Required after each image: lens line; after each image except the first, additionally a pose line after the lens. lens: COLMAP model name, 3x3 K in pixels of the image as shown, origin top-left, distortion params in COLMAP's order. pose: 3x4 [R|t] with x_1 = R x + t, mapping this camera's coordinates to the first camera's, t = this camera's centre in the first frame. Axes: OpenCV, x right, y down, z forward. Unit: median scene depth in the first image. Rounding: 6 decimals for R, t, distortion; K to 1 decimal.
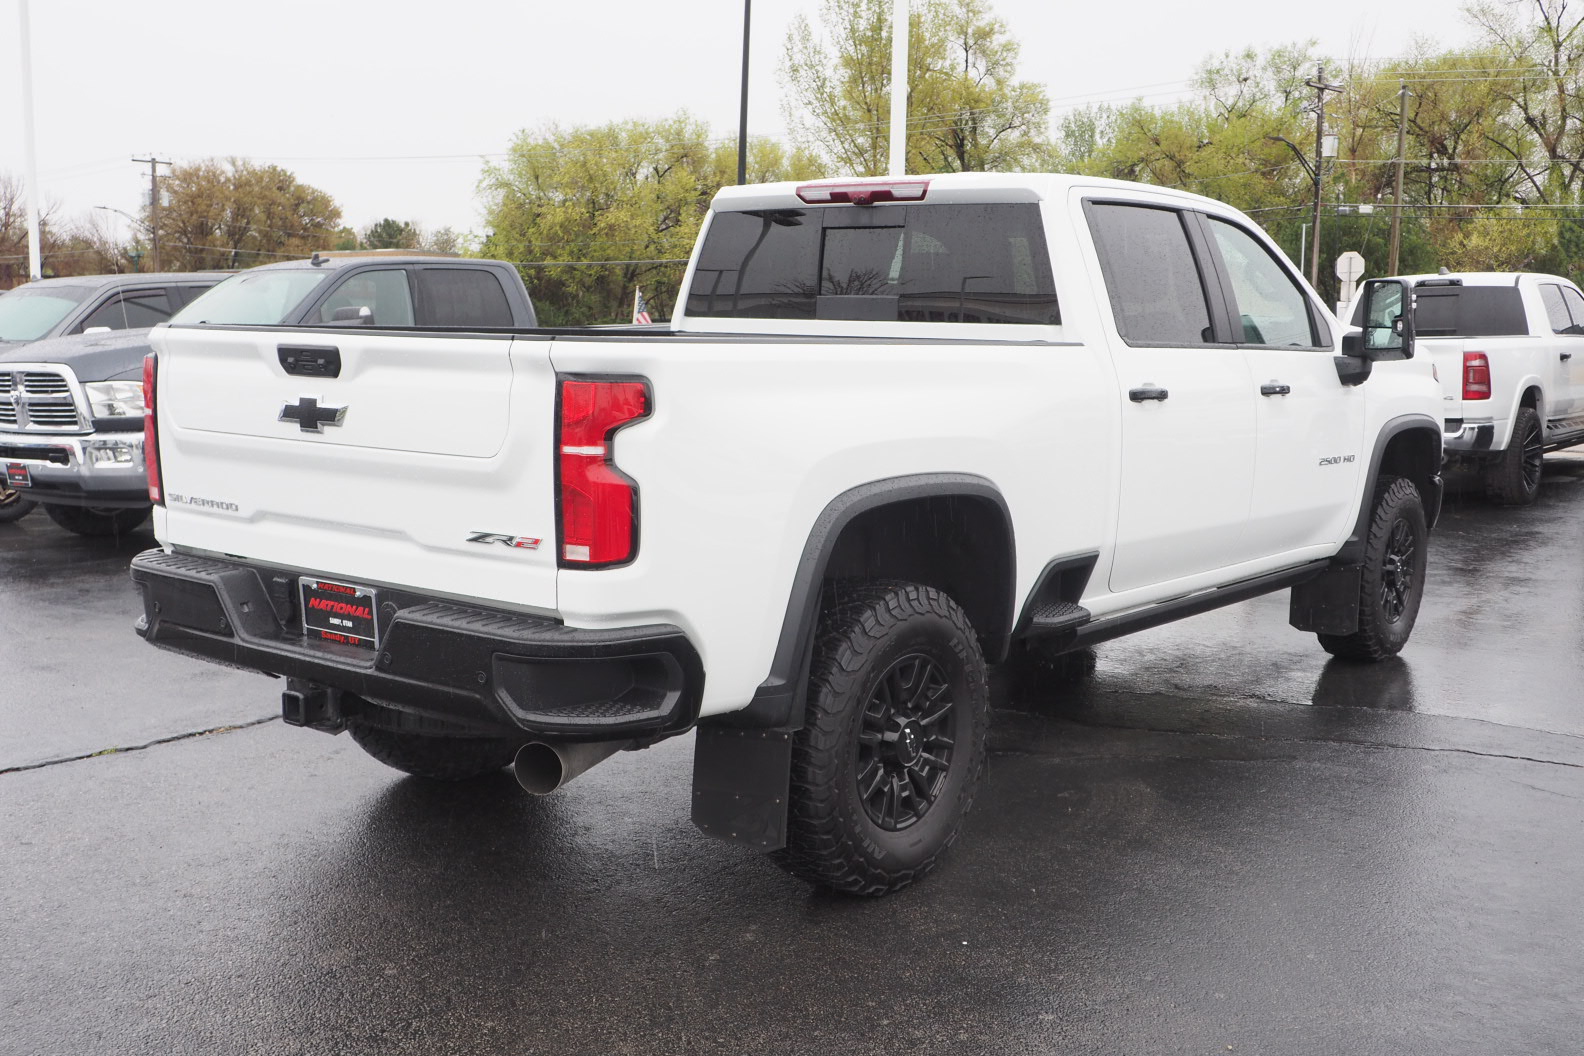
lens RADIAL K [[1656.4, 0, 792.3], [0, 1656.4, 527.8], [0, 0, 1]] dist [-0.013831, -0.003203]
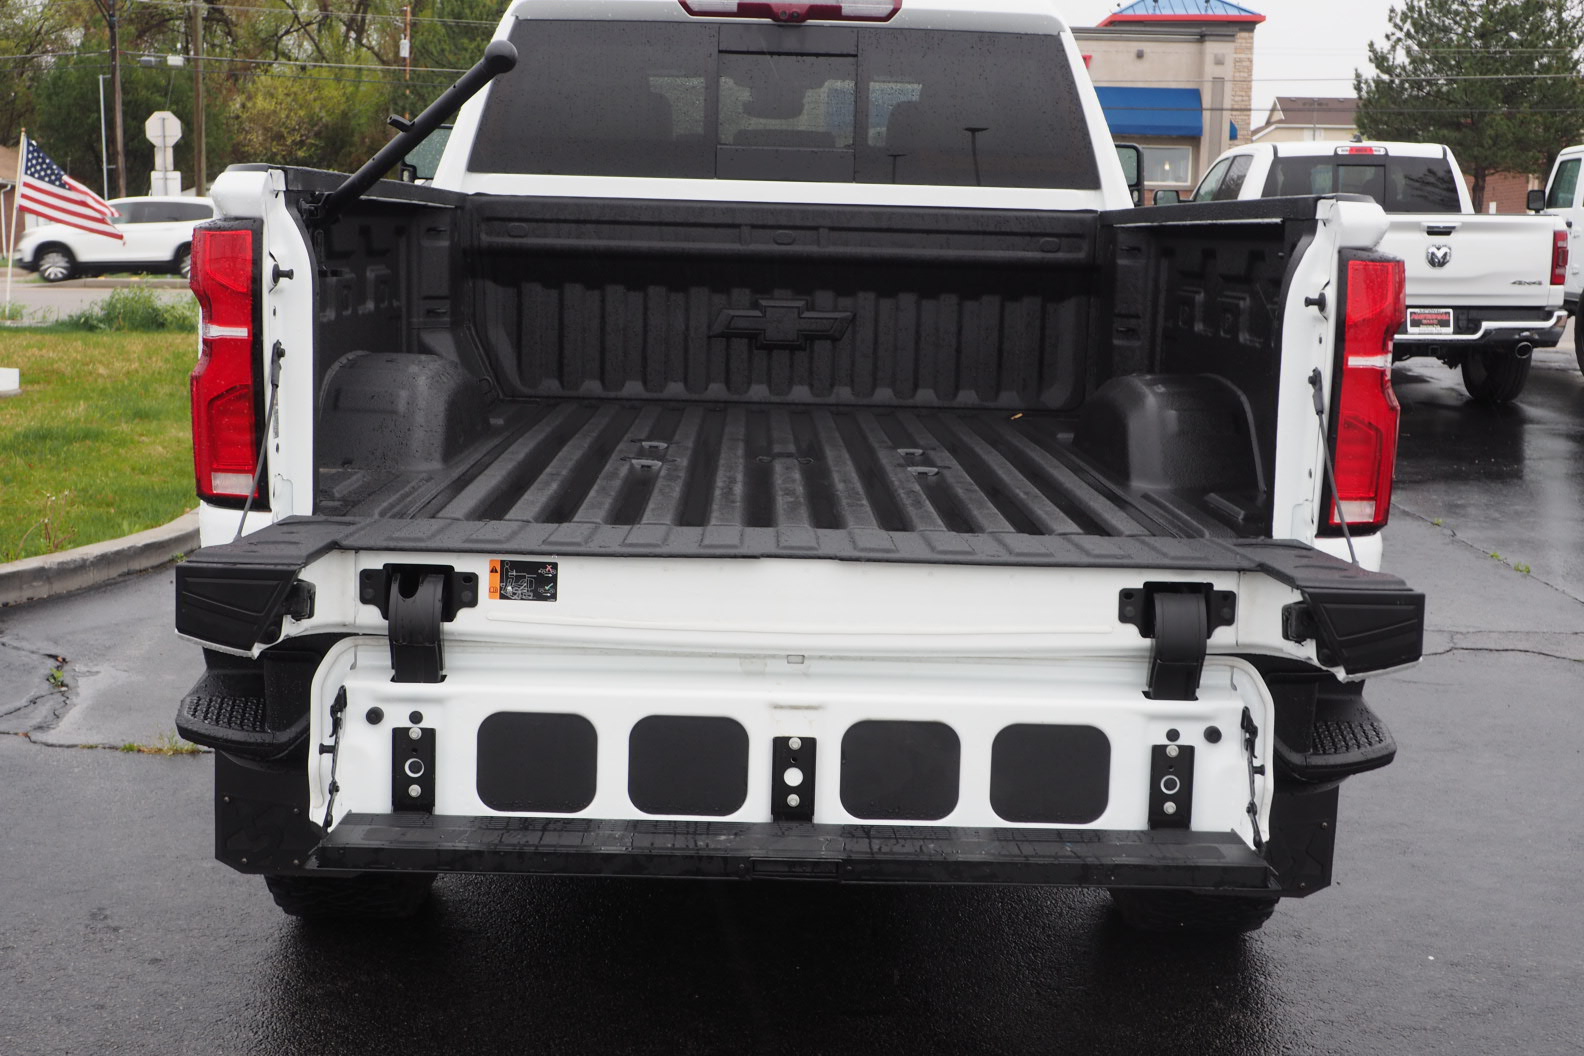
lens RADIAL K [[1936.9, 0, 788.0], [0, 1936.9, 525.8], [0, 0, 1]] dist [-0.010045, 0.009835]
pose [[0.776348, -0.095011, 0.623102, -0.703864], [0.066881, 0.995410, 0.068452, -0.043133], [-0.626746, -0.011469, 0.779140, 0.449317]]
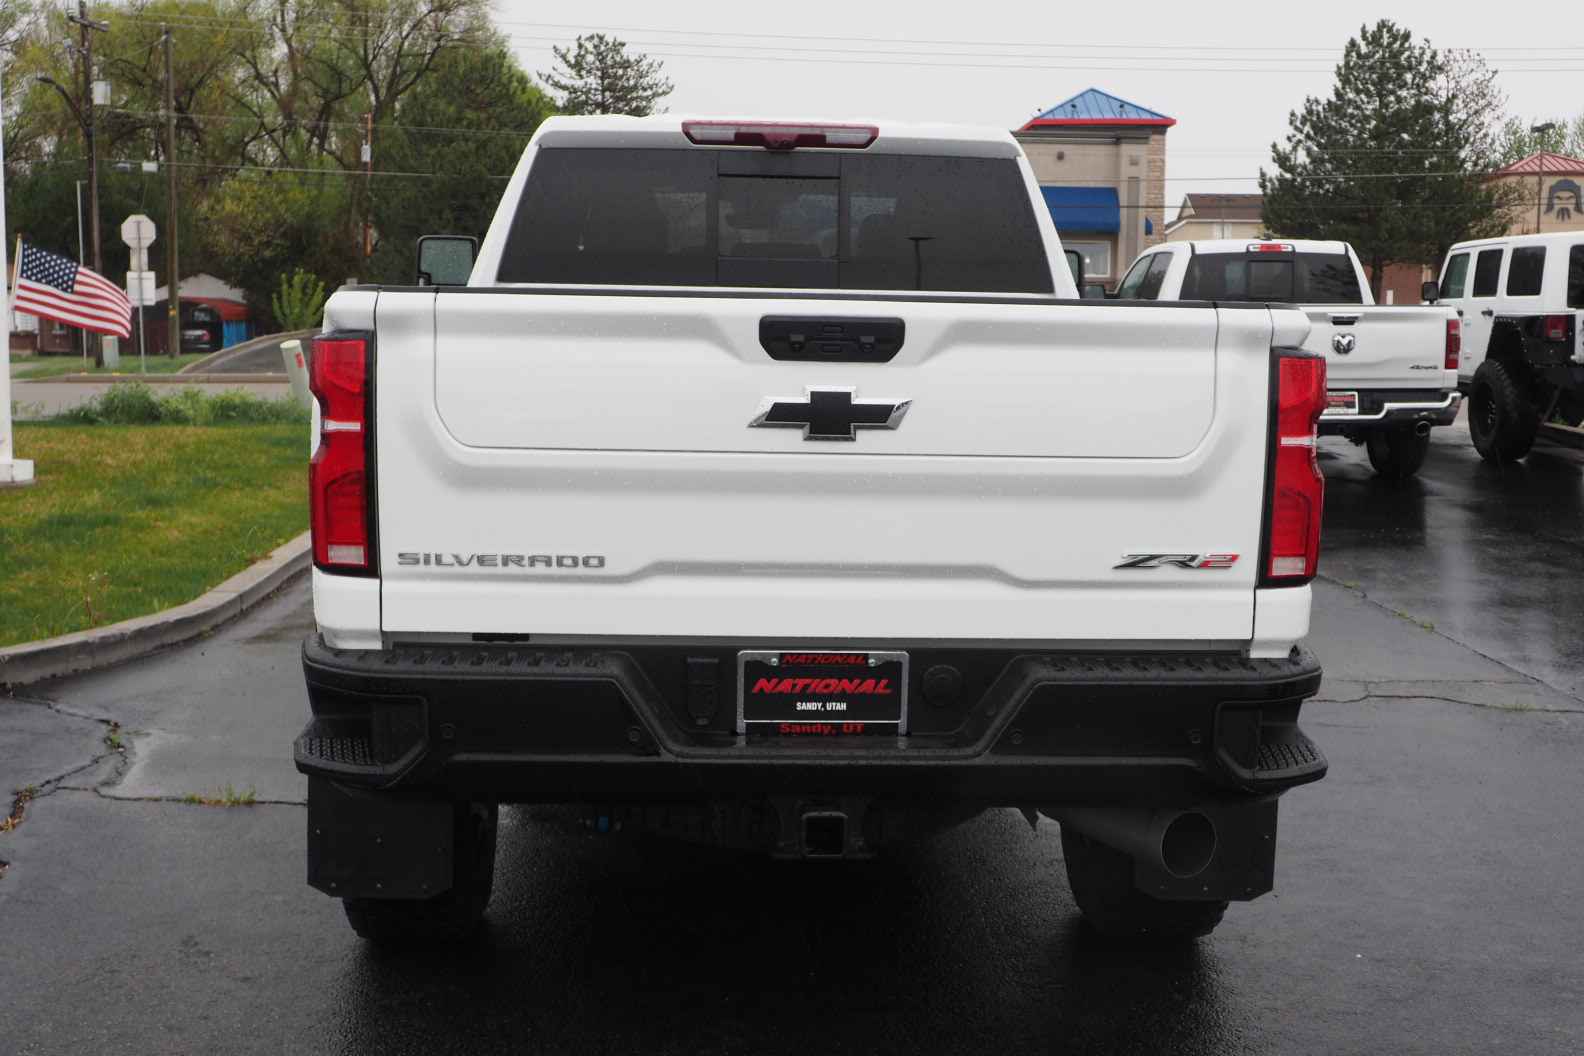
lens RADIAL K [[1846.1, 0, 795.3], [0, 1846.1, 530.0], [0, 0, 1]] dist [-0.011124, 0.009181]
pose [[0.753434, -0.079962, 0.652643, -0.788442], [0.077883, 0.996443, 0.032174, -0.044551], [-0.652895, 0.026589, 0.756982, 0.401221]]
